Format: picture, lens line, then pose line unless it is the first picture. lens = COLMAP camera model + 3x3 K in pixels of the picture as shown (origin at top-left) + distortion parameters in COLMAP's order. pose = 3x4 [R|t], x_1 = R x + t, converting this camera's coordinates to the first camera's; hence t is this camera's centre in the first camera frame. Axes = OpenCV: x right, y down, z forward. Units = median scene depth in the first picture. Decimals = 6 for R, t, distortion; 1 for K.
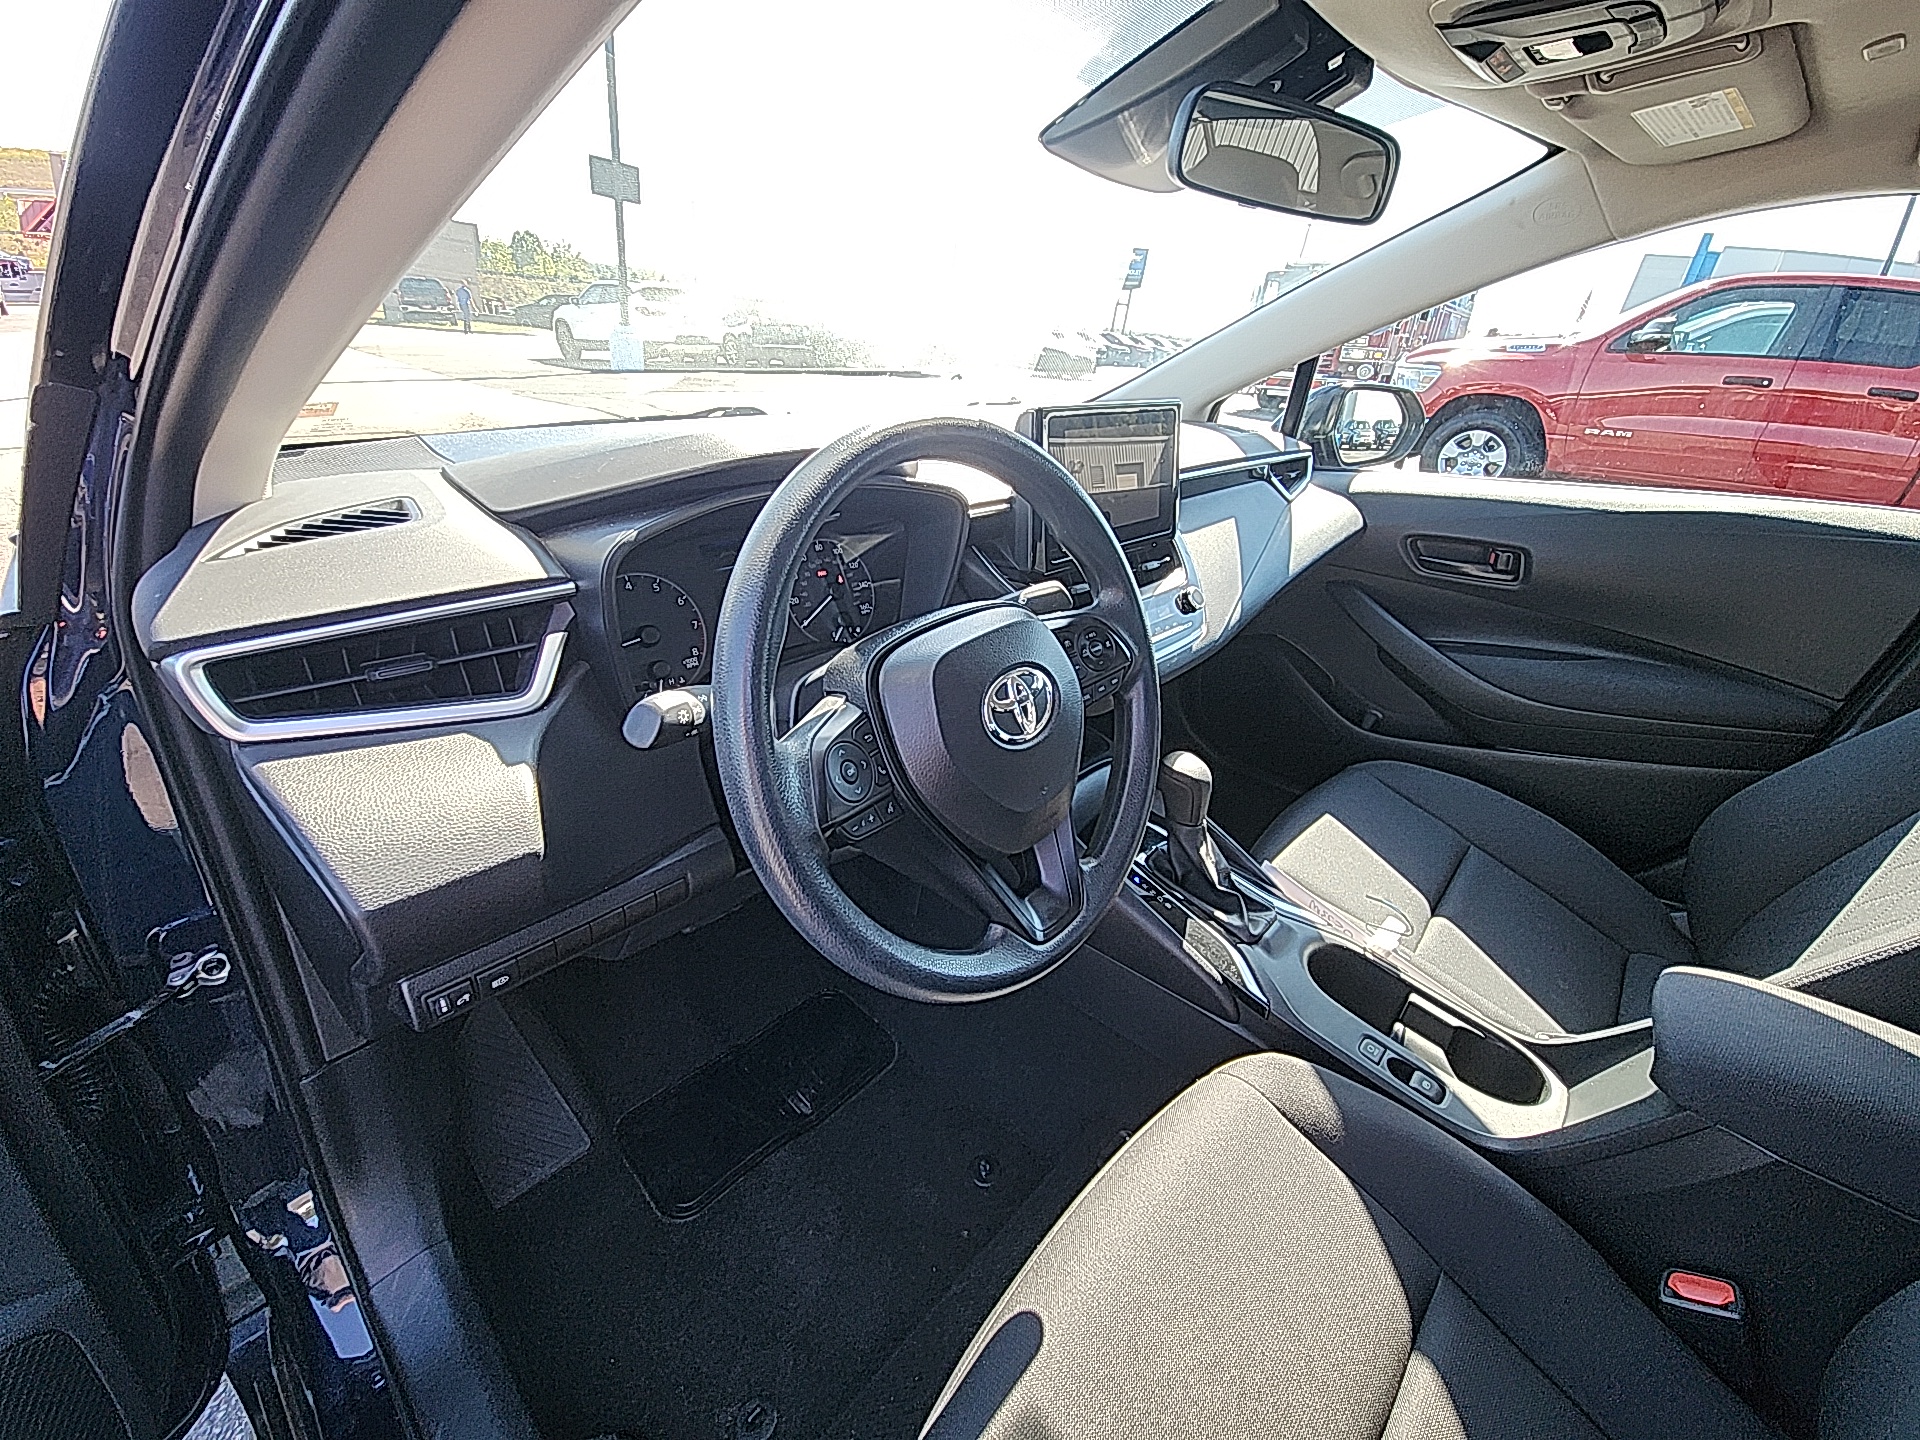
lens RADIAL K [[770.1, 0, 951.4], [0, 770.1, 699.9], [0, 0, 1]] dist [0.012649, -0.009640]
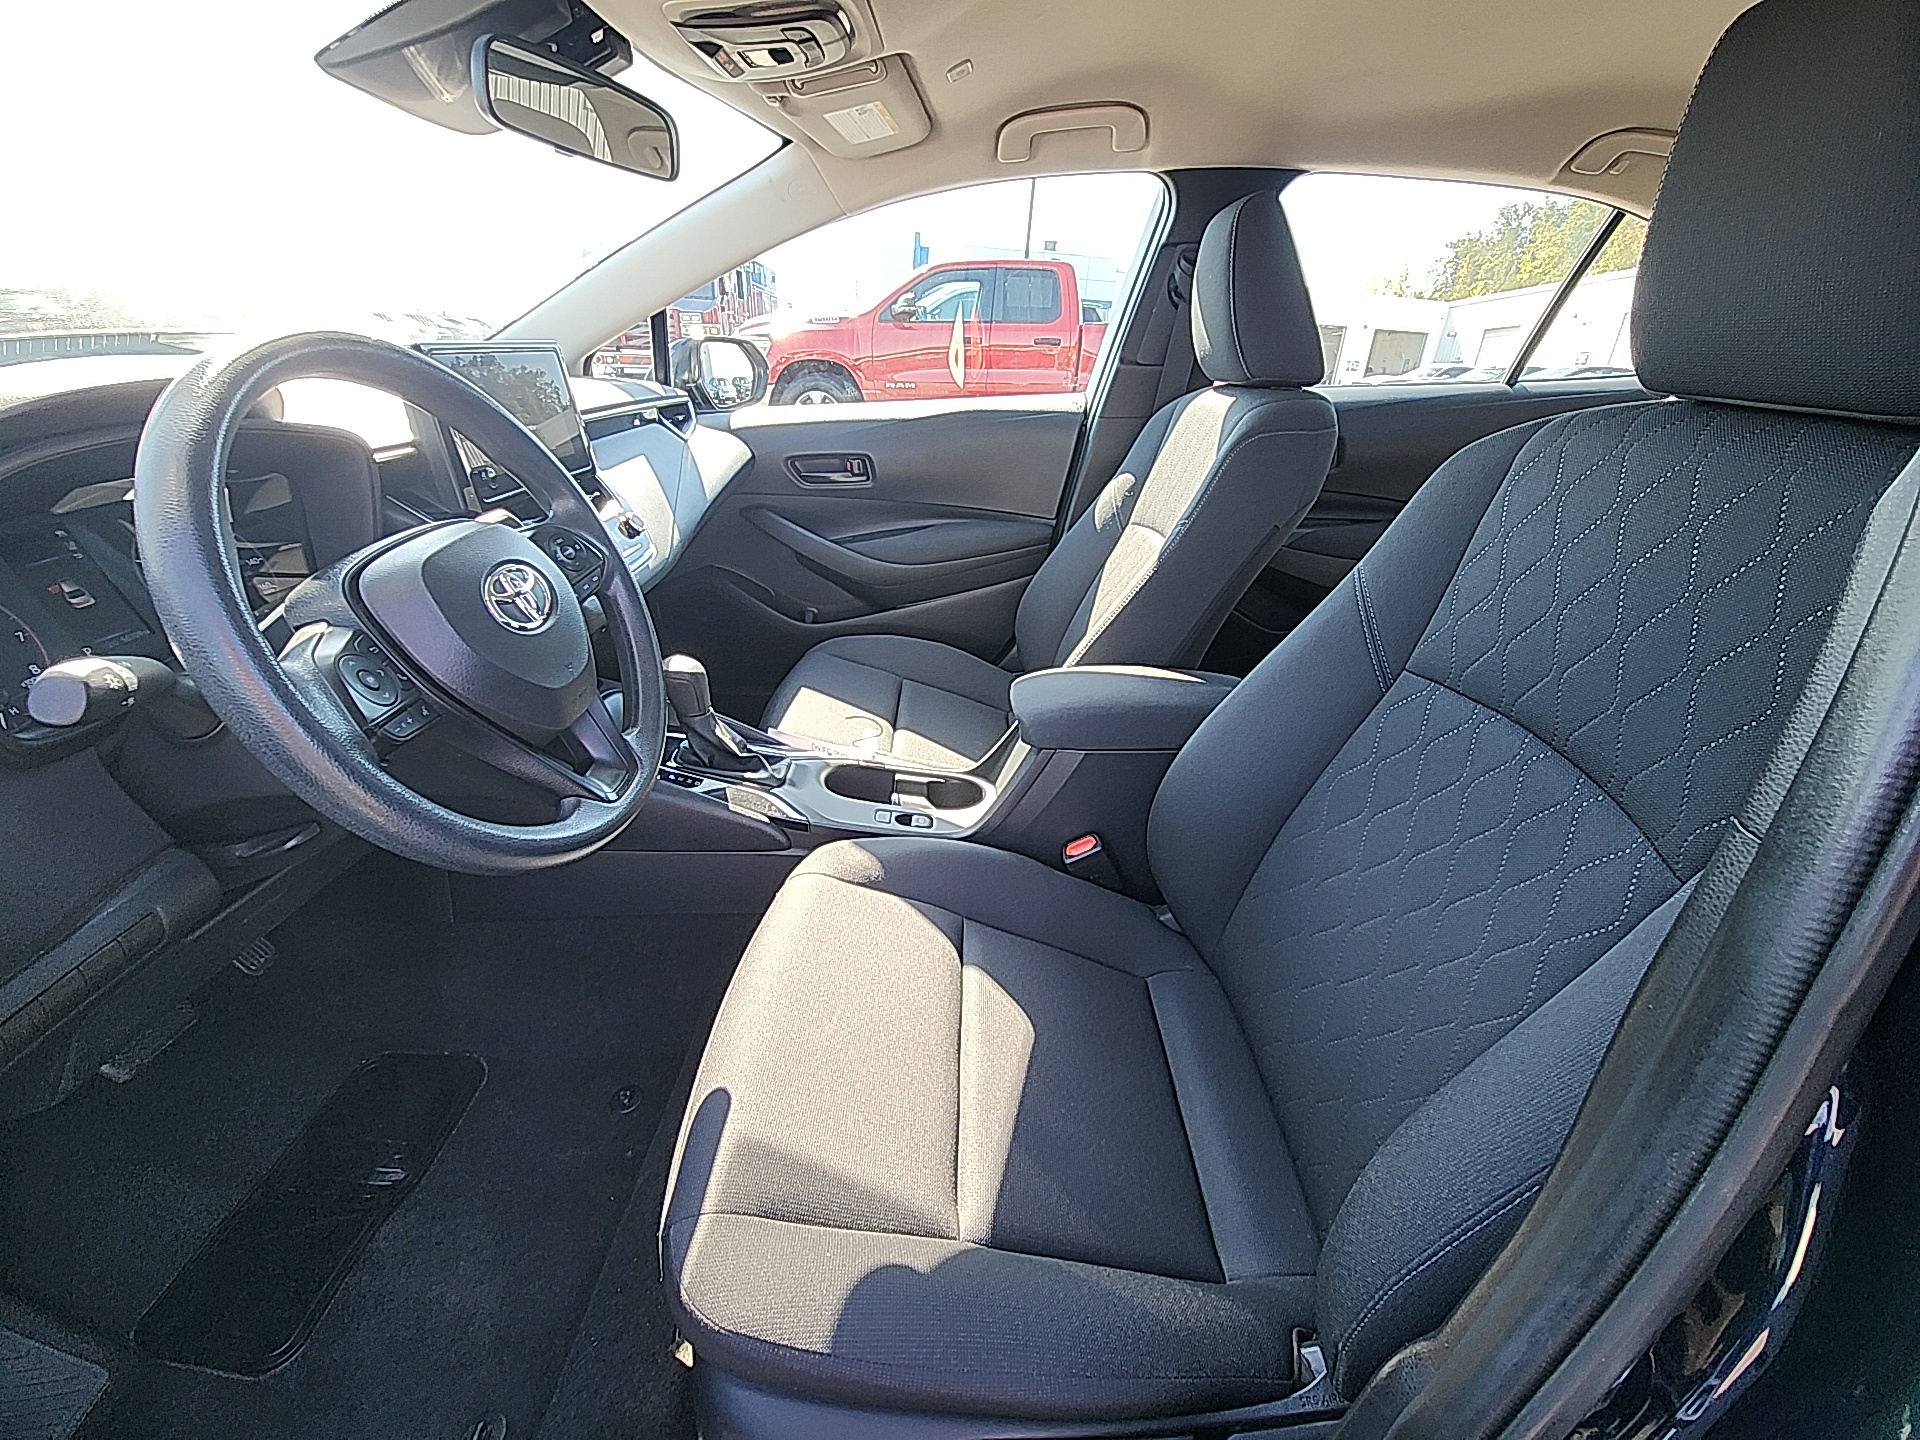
lens RADIAL K [[789.4, 0, 950.2], [0, 789.4, 712.6], [0, 0, 1]] dist [0.013058, -0.005474]
pose [[0.744615, -0.308498, 0.591927, -0.111740], [0.299499, 0.946925, 0.116760, 0.138882], [-0.596531, 0.090341, 0.797489, -0.158855]]
